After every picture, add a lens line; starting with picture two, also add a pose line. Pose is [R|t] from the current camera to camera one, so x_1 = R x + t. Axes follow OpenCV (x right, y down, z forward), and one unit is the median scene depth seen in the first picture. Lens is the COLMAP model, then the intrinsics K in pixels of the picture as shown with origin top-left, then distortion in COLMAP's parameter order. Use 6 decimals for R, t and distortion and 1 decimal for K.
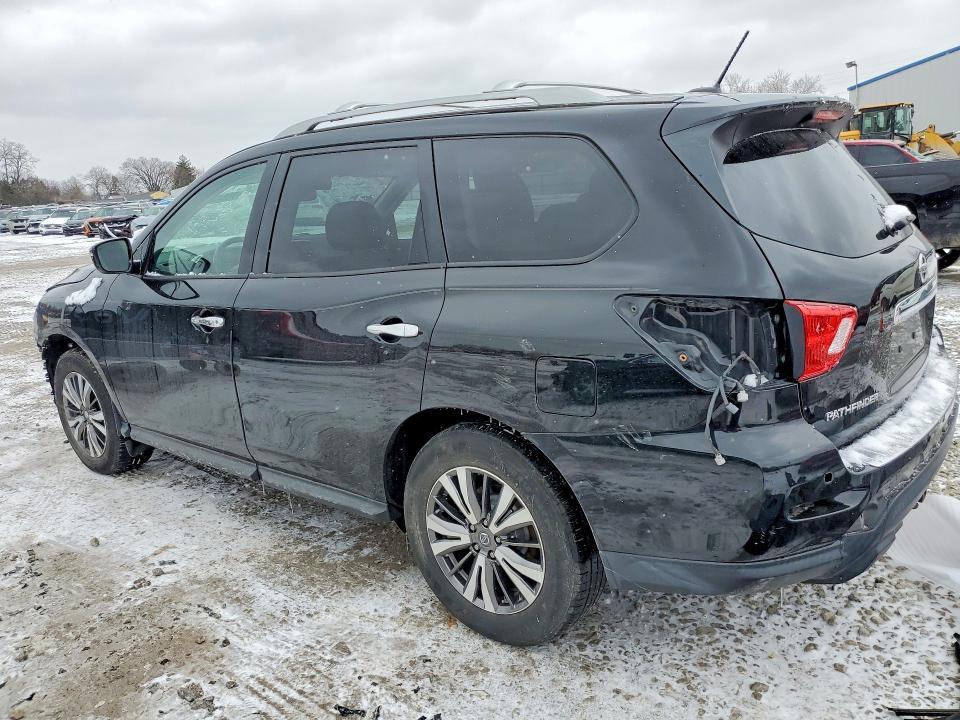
lens RADIAL K [[752.0, 0, 485.1], [0, 752.0, 358.6], [0, 0, 1]] dist [0.014337, 0.016825]
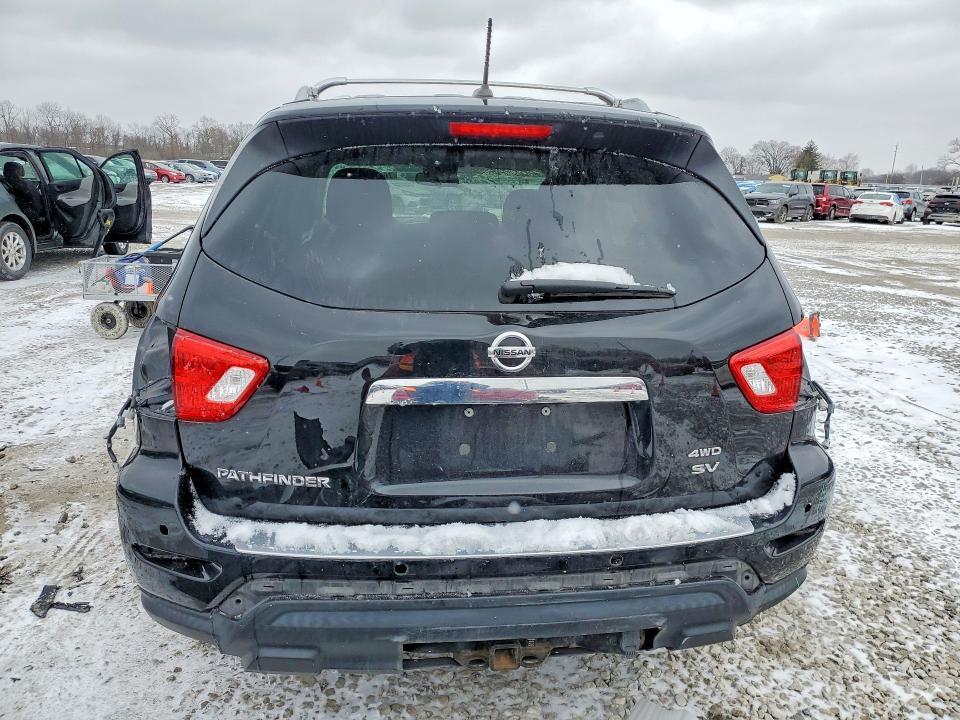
lens RADIAL K [[752.0, 0, 487.8], [0, 752.0, 361.6], [0, 0, 1]] dist [0.014337, 0.016825]
pose [[0.713696, 0.256758, -0.651700, 0.935656], [-0.241760, 0.963515, 0.114850, -0.171042], [0.657412, 0.075587, 0.749731, 0.416308]]
